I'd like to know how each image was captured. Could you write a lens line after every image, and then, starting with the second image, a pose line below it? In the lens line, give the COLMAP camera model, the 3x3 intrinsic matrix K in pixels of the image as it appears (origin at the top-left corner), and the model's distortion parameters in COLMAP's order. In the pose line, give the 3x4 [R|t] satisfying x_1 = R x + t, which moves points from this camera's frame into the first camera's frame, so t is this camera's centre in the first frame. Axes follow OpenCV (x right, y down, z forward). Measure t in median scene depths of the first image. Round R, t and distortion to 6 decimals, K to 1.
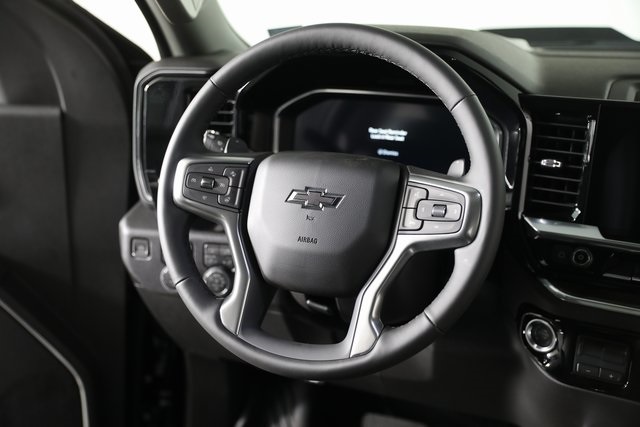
lens RADIAL K [[727.7, 0, 319.7], [0, 727.7, 202.0], [0, 0, 1]] dist [0.031809, 0.000000]
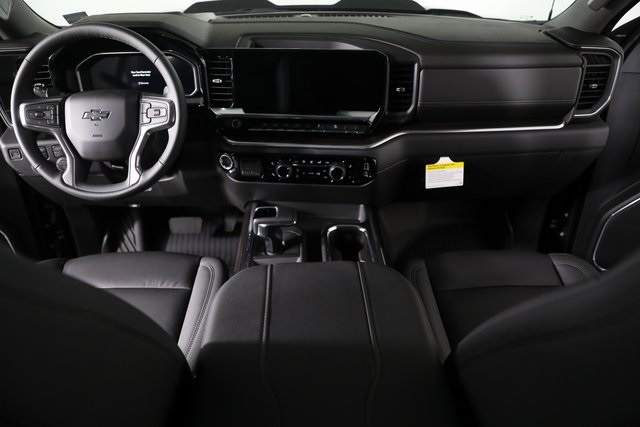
lens RADIAL K [[444.4, 0, 320.1], [0, 444.4, 213.0], [0, 0, 1]] dist [-0.089090, 0.063550]
pose [[0.931649, -0.203248, 0.301197, 0.132705], [0.119328, 0.954090, 0.274723, -0.002320], [-0.343206, -0.220004, 0.913131, -0.339161]]
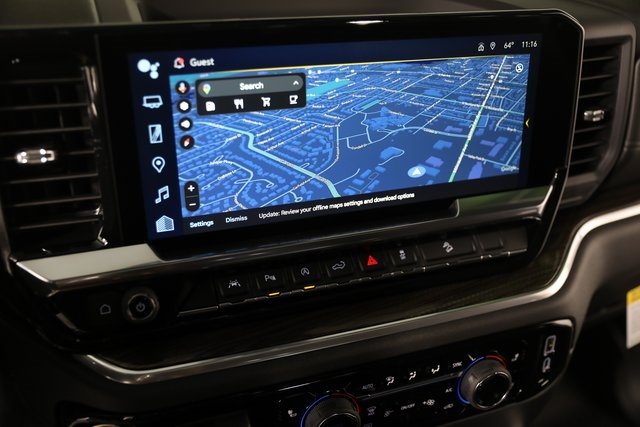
lens RADIAL K [[654.3, 0, 319.2], [0, 654.3, 213.5], [0, 0, 1]] dist [-0.039880, 0.000000]
pose [[0.692757, -0.306382, 0.652853, 0.135746], [0.210082, 0.951742, 0.223726, -0.075419], [-0.689893, -0.017835, 0.723691, 0.506863]]
